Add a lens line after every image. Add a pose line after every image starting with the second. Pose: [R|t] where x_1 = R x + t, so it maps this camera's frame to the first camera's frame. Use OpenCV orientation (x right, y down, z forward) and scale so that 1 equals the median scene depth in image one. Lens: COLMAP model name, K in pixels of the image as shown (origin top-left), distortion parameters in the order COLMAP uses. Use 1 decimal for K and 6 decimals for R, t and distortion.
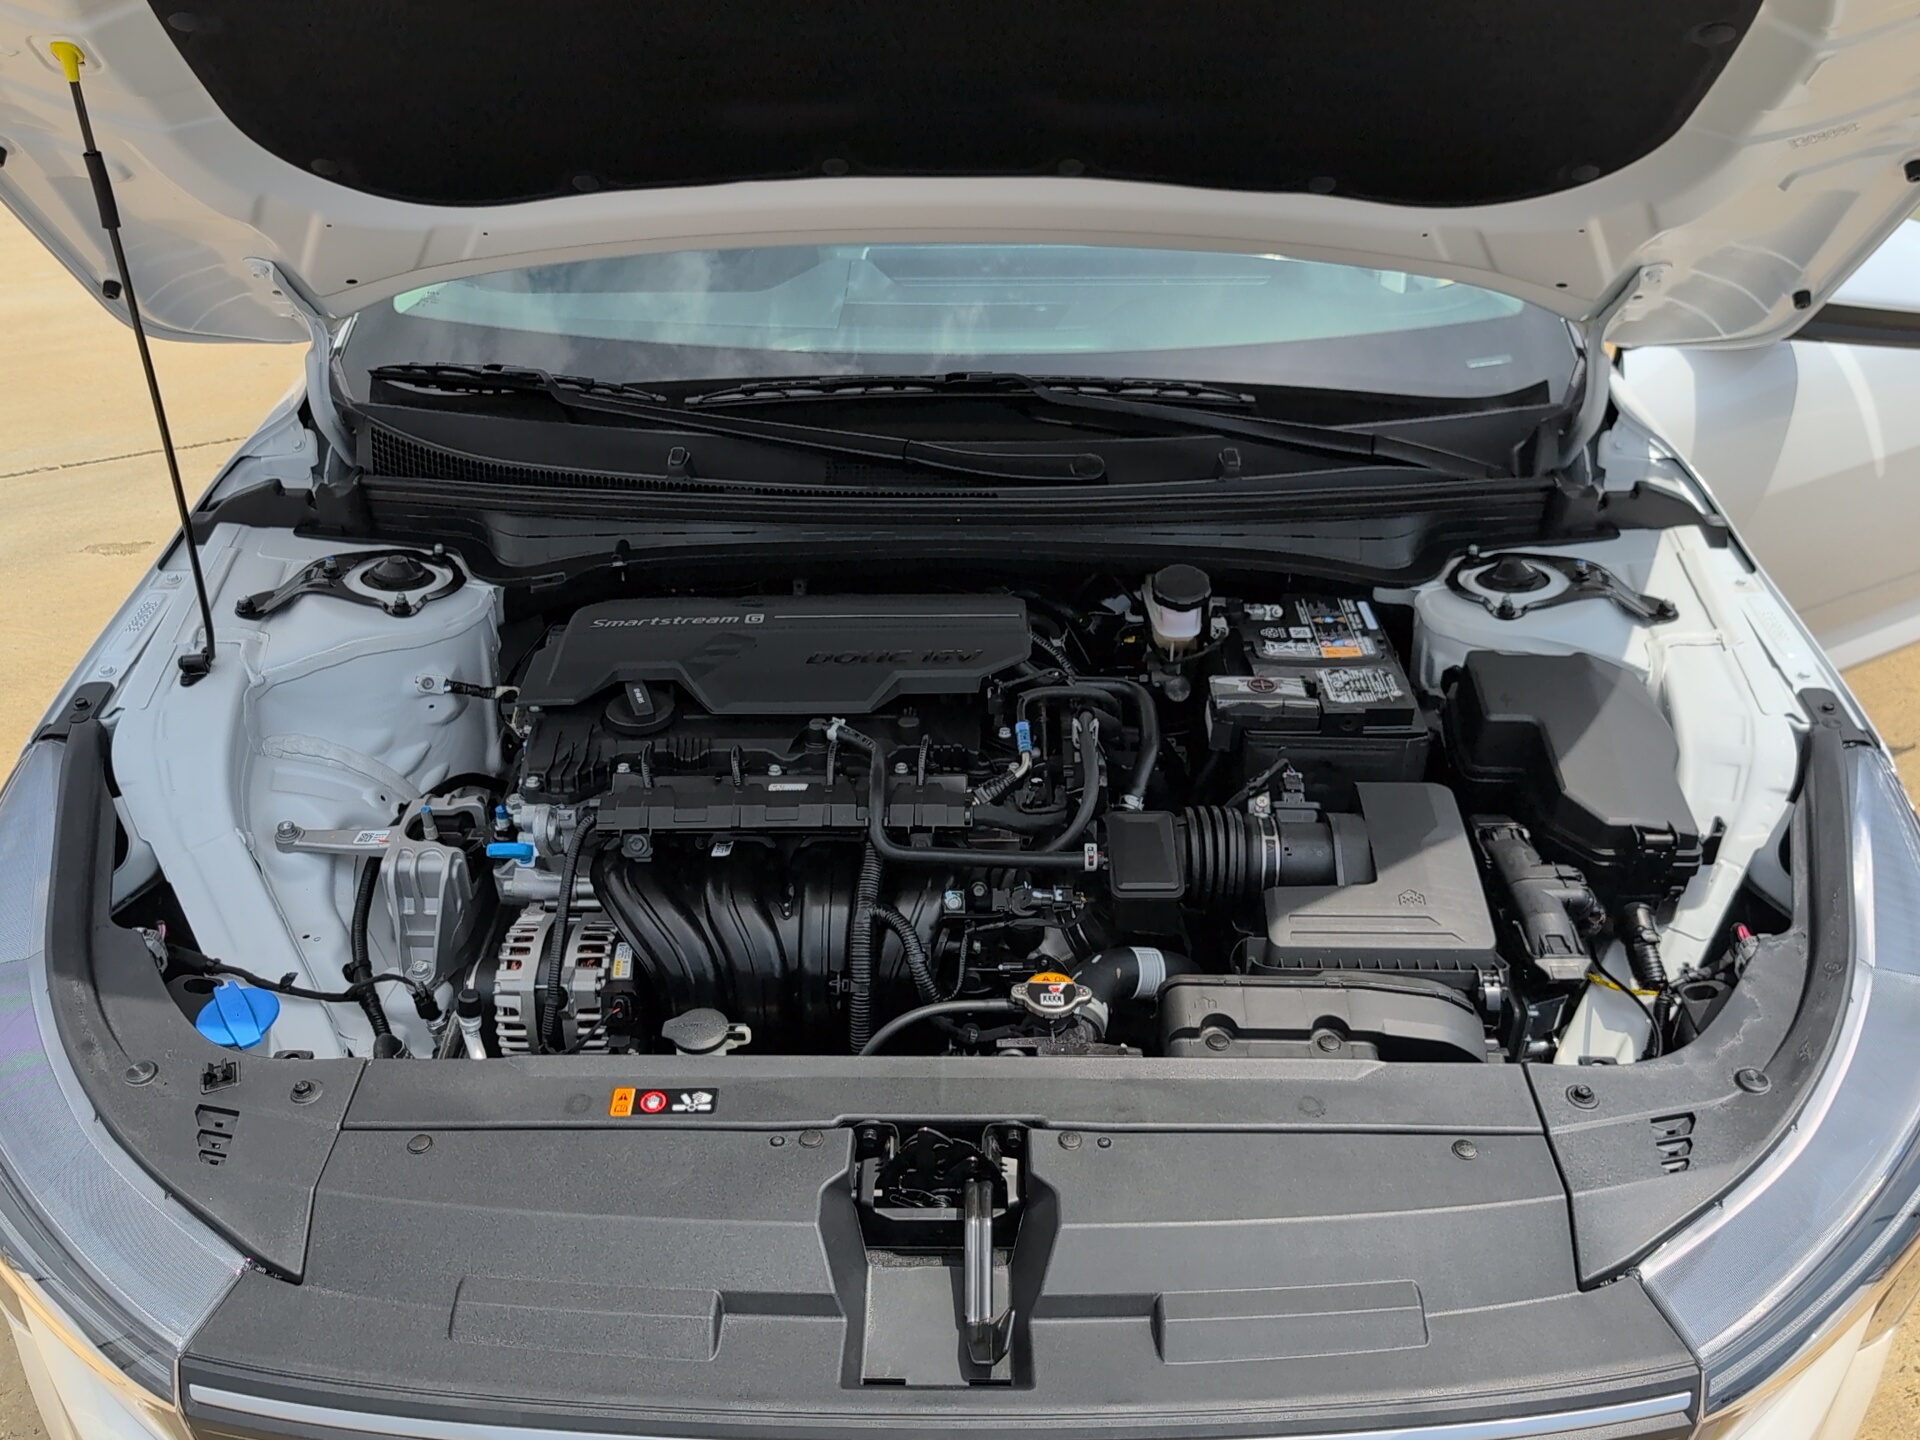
lens RADIAL K [[1627.8, 0, 960.0], [0, 1627.8, 720.0], [0, 0, 1]] dist [-0.025278, 0.010156]
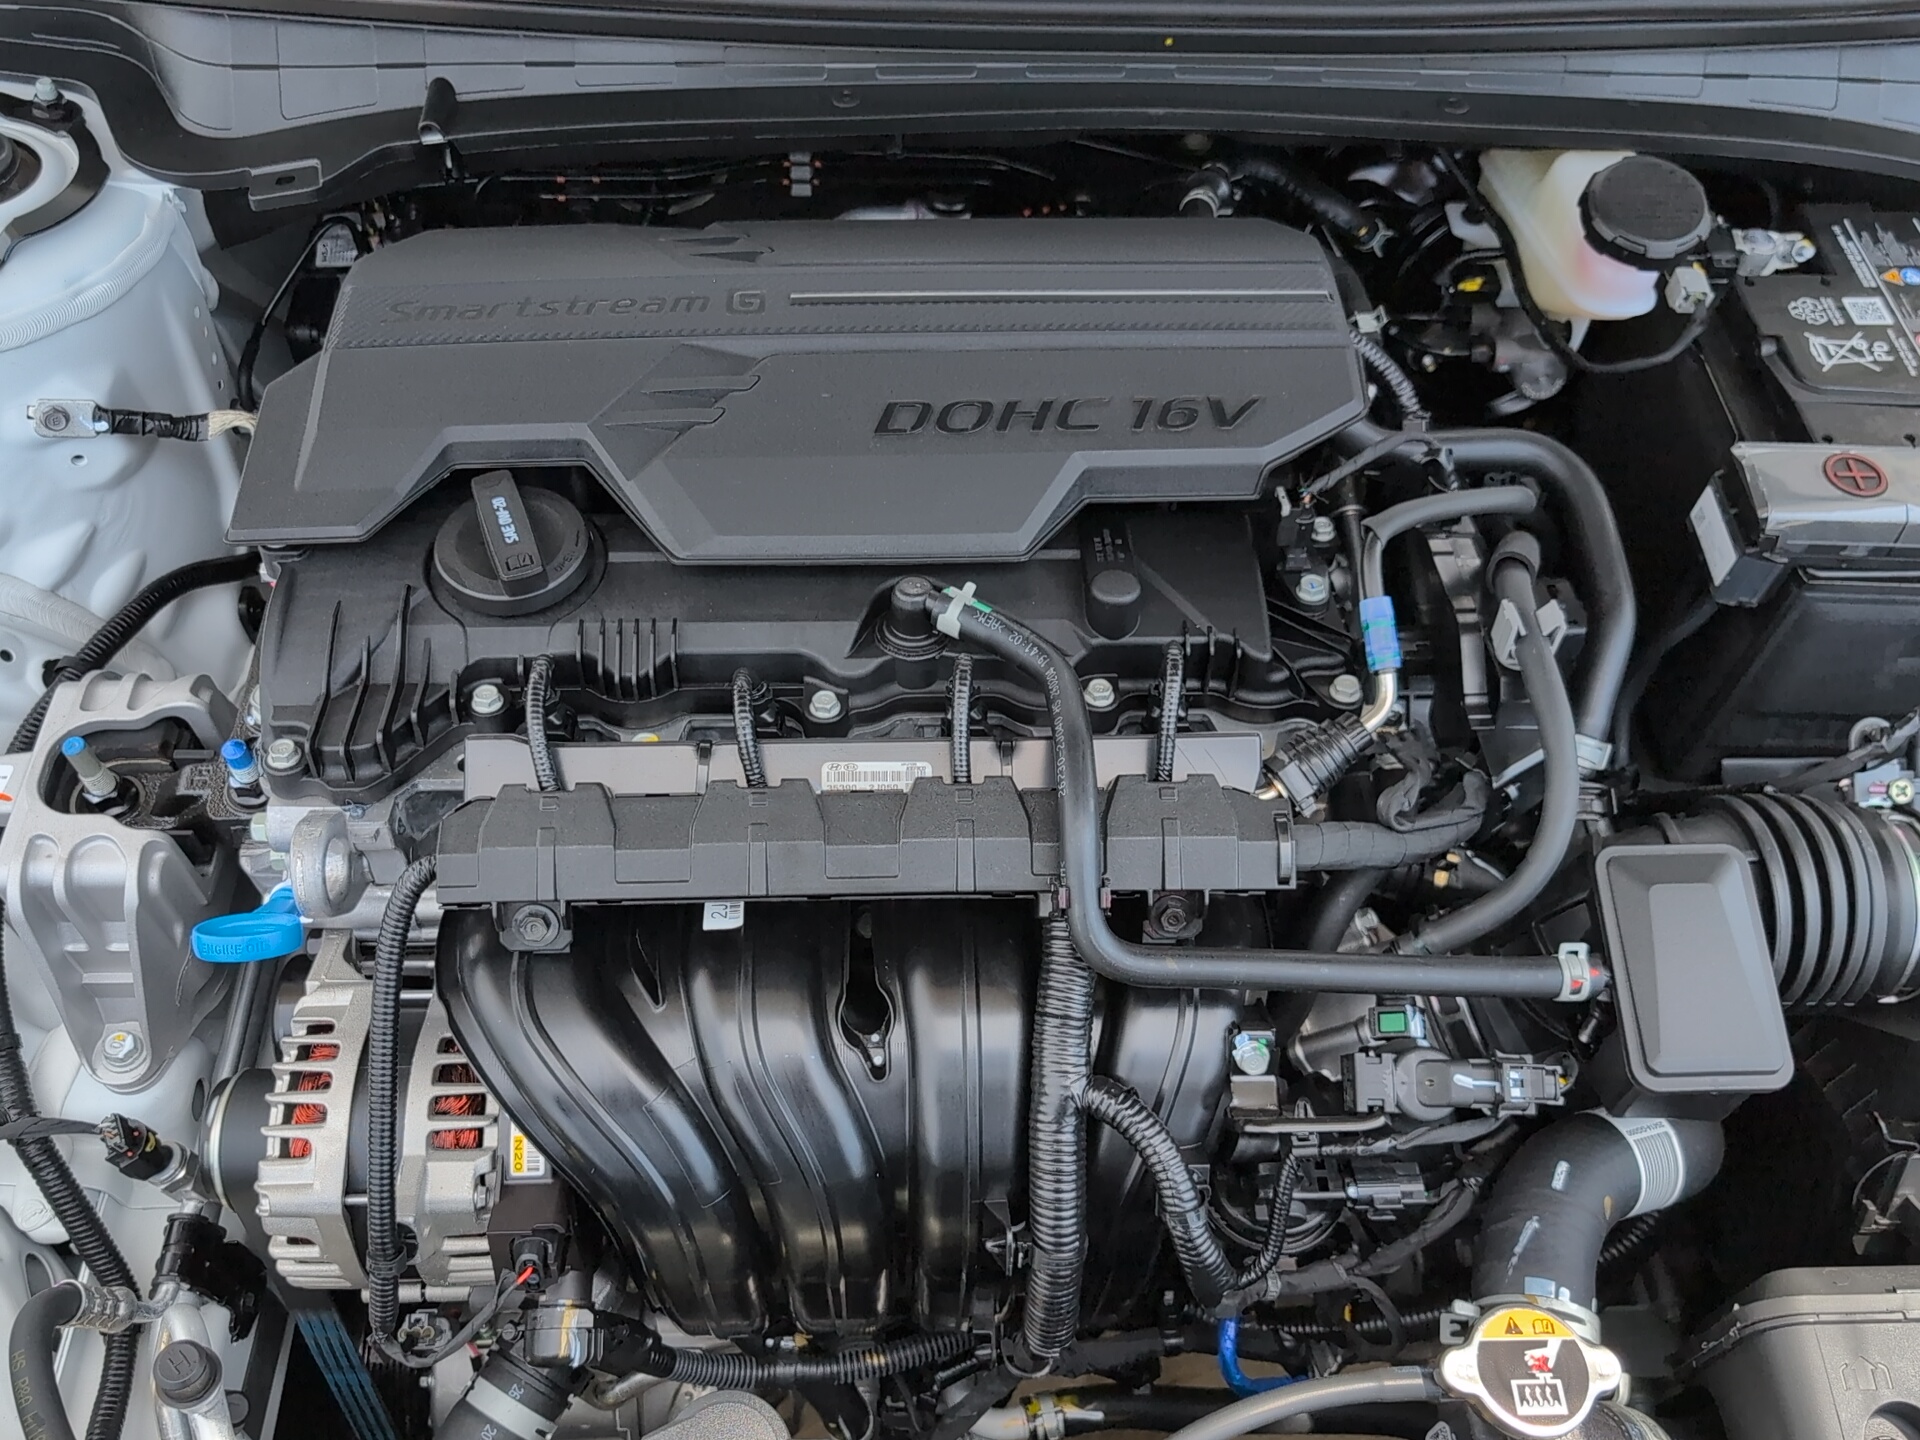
lens RADIAL K [[1627.8, 0, 960.0], [0, 1627.8, 720.0], [0, 0, 1]] dist [-0.025278, 0.010156]
pose [[0.998441, -0.018790, 0.052551, -0.099033], [-0.002379, 0.926436, 0.376446, -0.133165], [-0.055758, -0.375984, 0.924947, 0.569614]]
